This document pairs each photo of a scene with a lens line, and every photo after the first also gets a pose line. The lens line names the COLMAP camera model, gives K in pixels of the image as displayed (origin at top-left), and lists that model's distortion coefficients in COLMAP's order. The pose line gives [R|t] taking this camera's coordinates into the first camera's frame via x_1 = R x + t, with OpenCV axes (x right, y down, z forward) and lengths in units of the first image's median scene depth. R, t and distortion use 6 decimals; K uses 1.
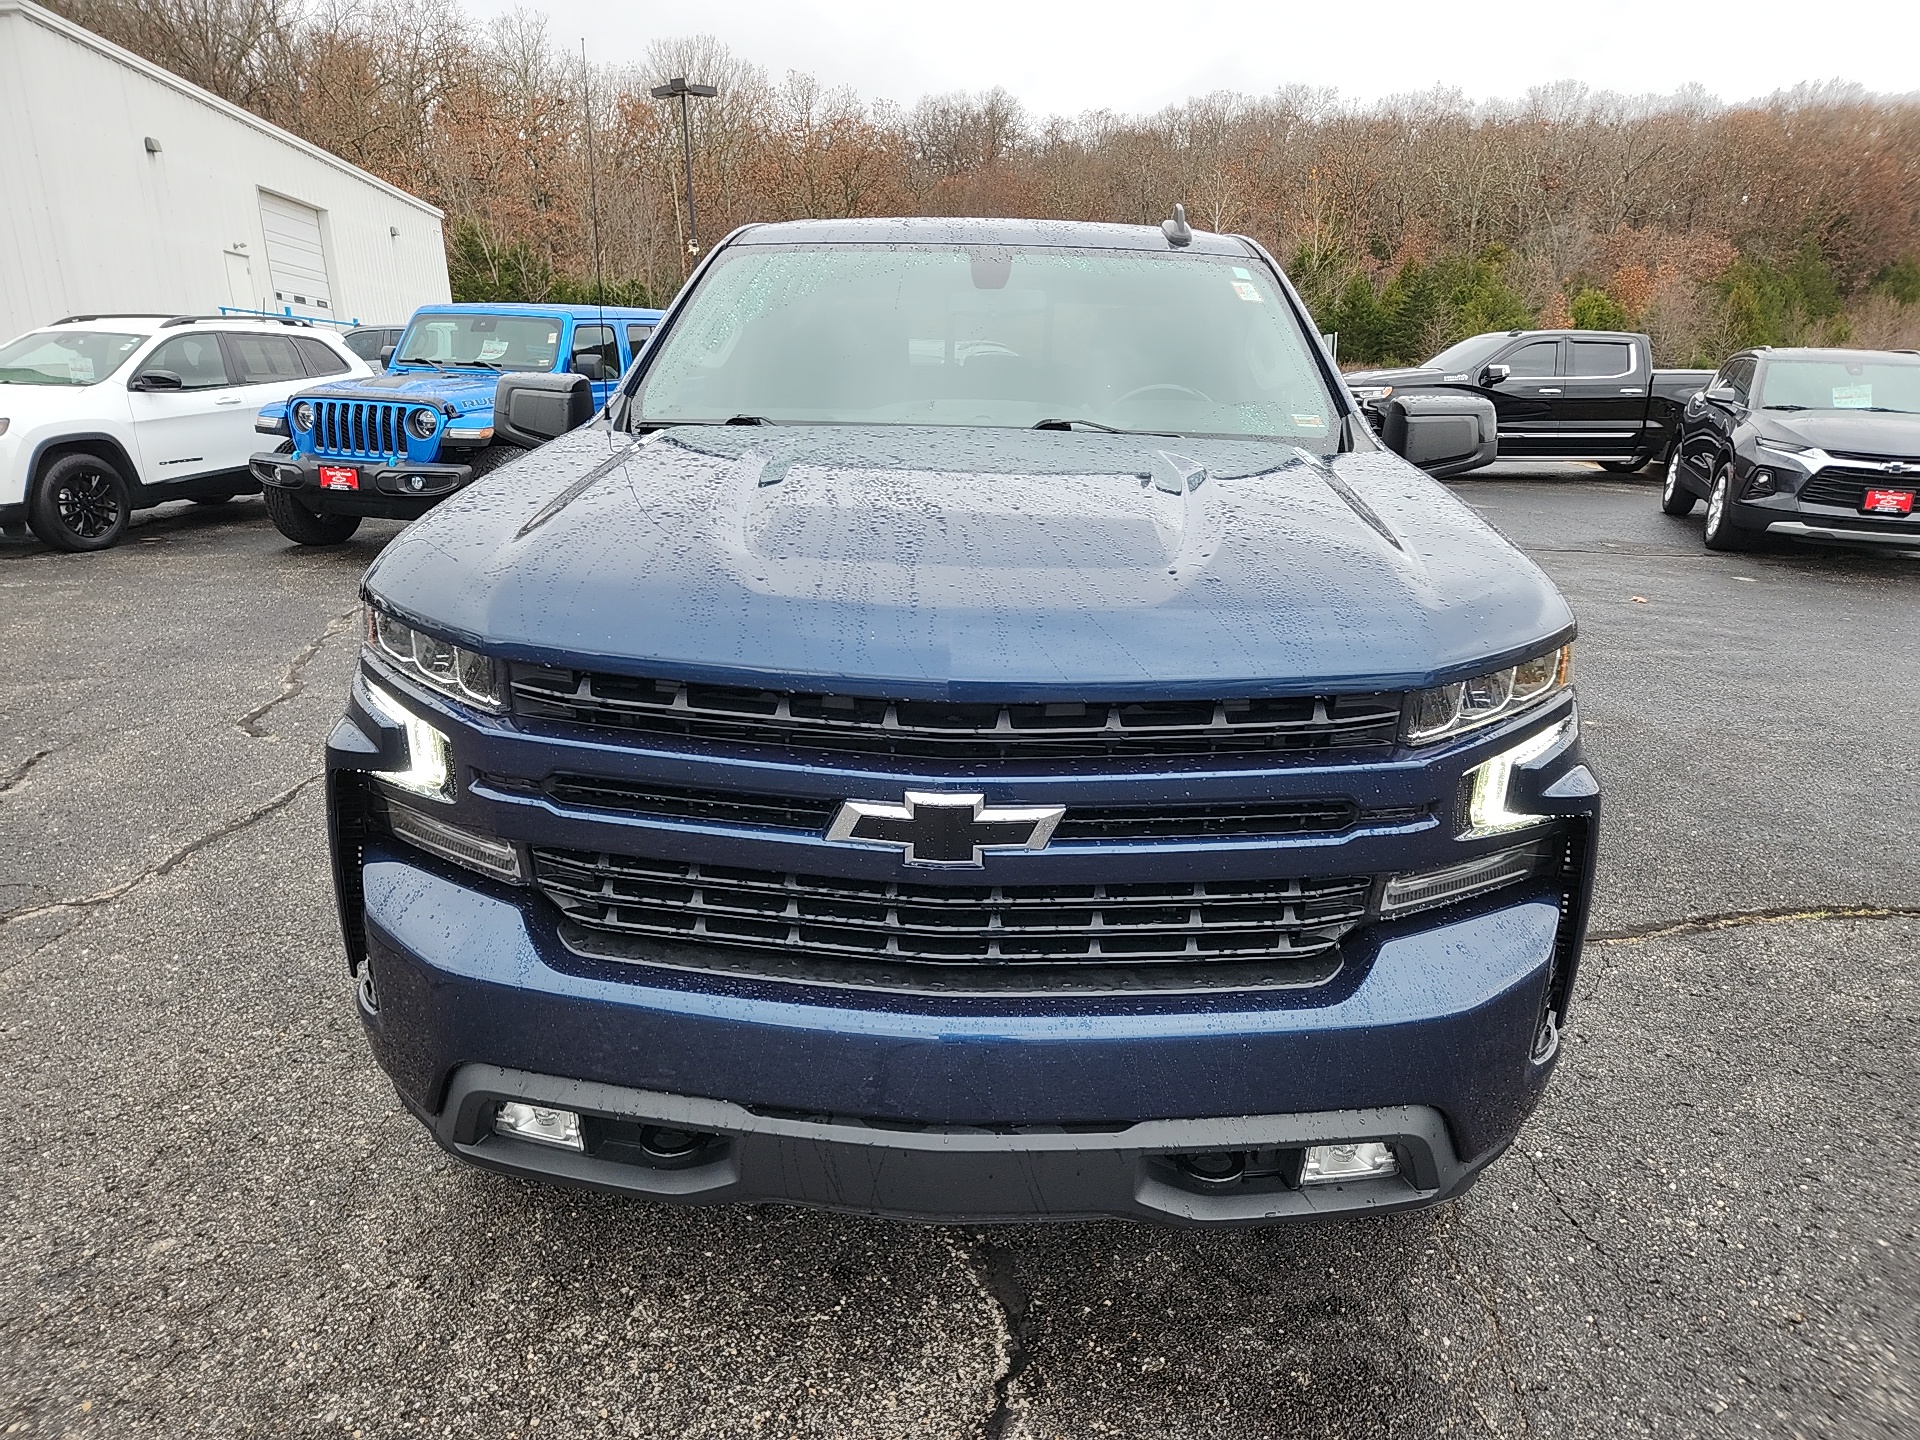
lens RADIAL K [[1287.0, 0, 949.4], [0, 1287.0, 735.8], [0, 0, 1]] dist [0.079554, -0.069015]
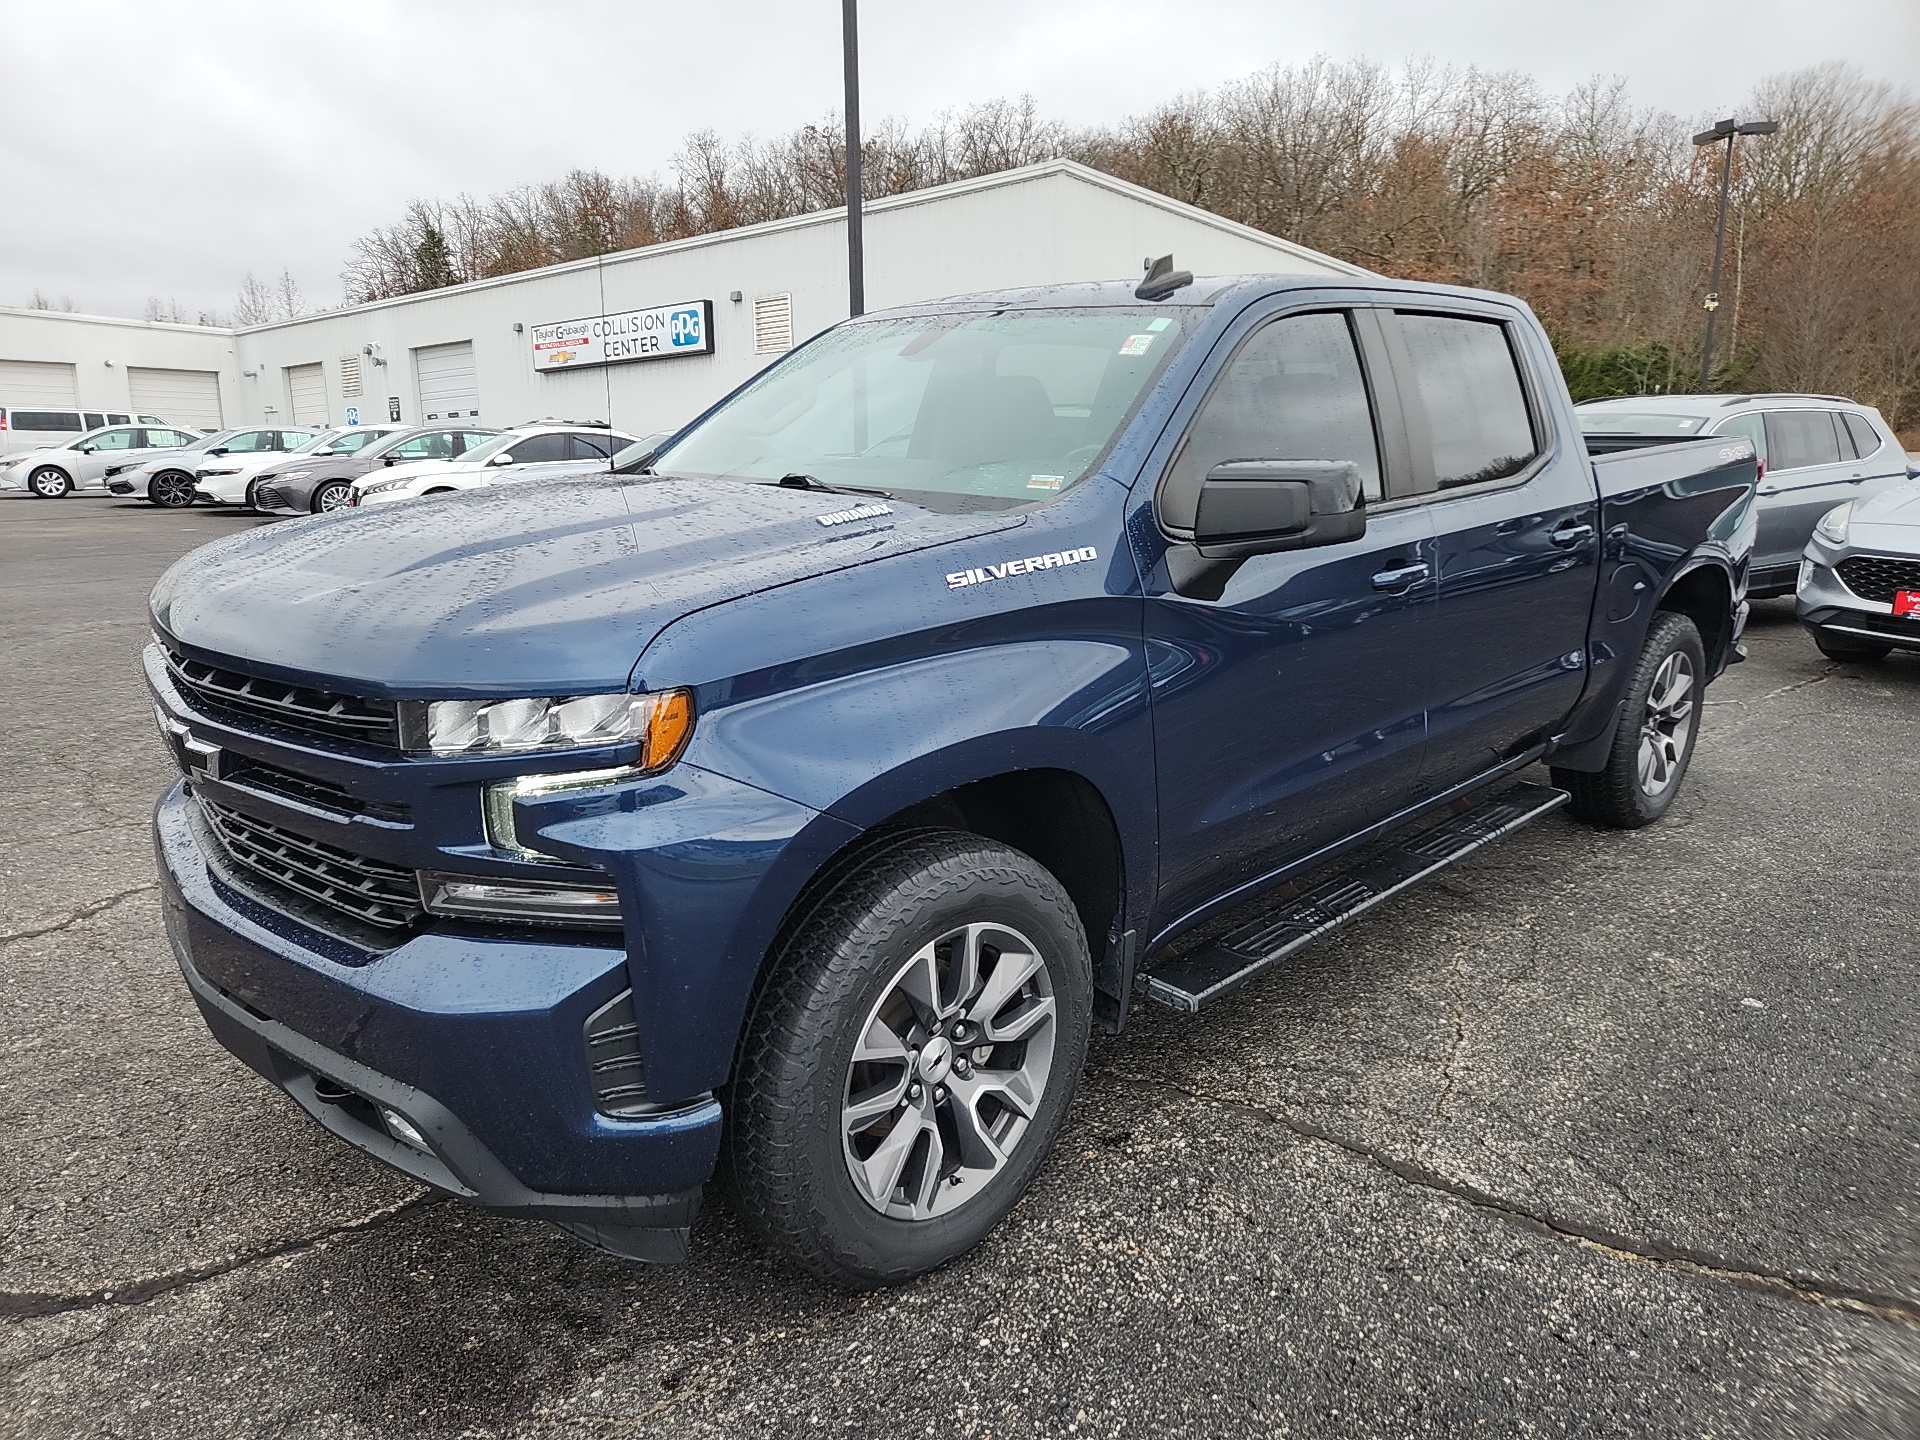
lens RADIAL K [[1287.0, 0, 949.4], [0, 1287.0, 735.8], [0, 0, 1]] dist [0.079554, -0.069015]
pose [[0.712720, 0.137706, -0.687798, 1.420792], [-0.176407, 0.984214, 0.014254, -0.102471], [0.678904, 0.111174, 0.725762, 0.490658]]
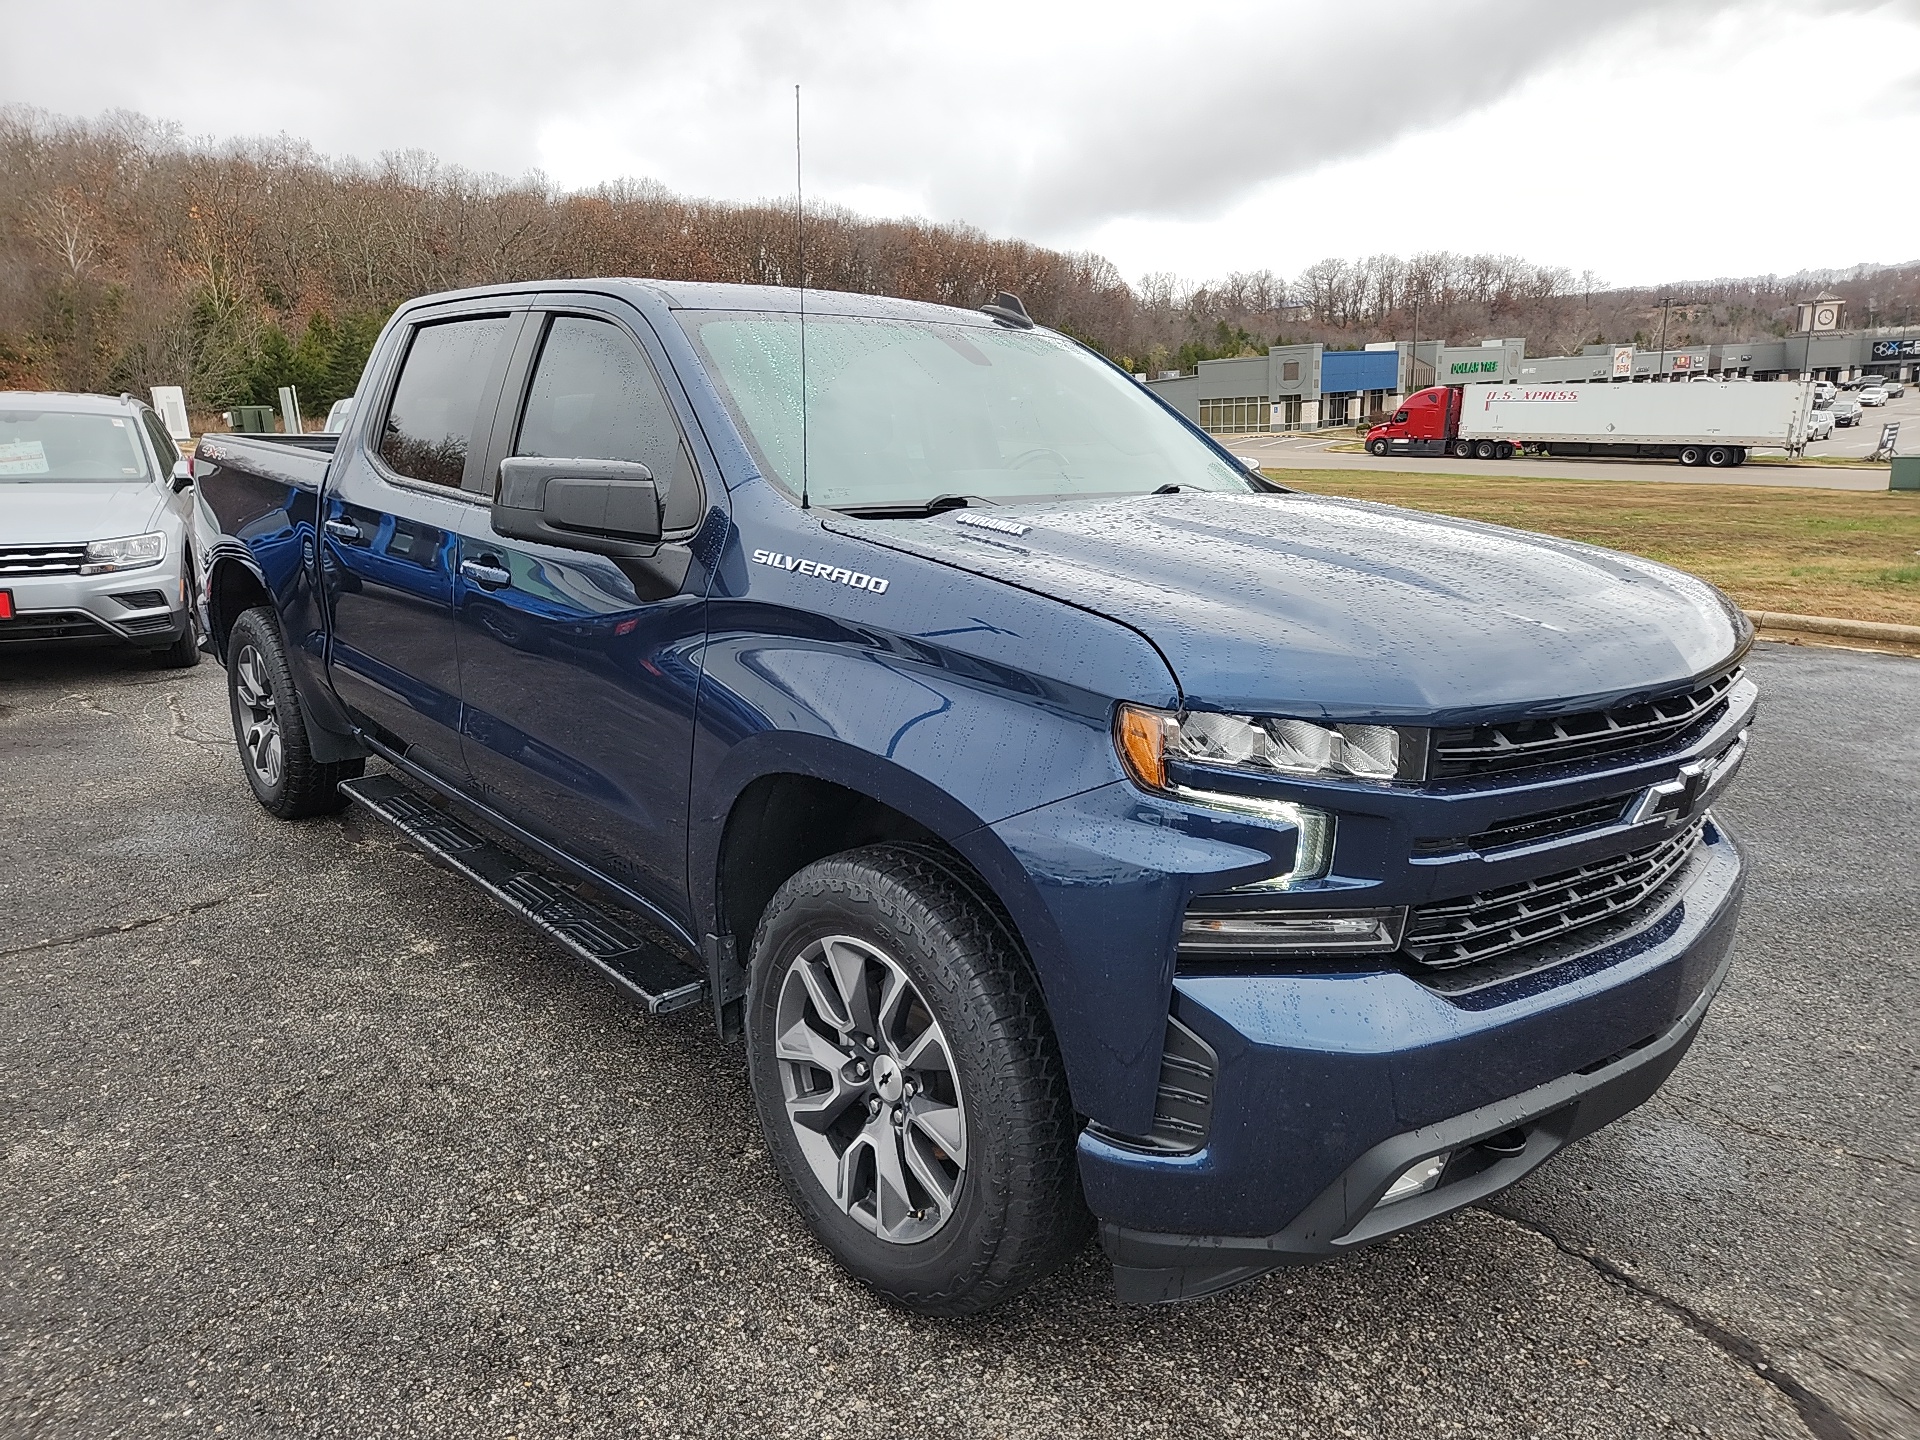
lens RADIAL K [[1287.0, 0, 949.4], [0, 1287.0, 735.8], [0, 0, 1]] dist [0.079554, -0.069015]
pose [[0.711481, -0.173428, 0.680968, -1.295651], [0.199392, 0.979061, 0.041019, -0.169094], [-0.673823, 0.106595, 0.731163, 0.483531]]
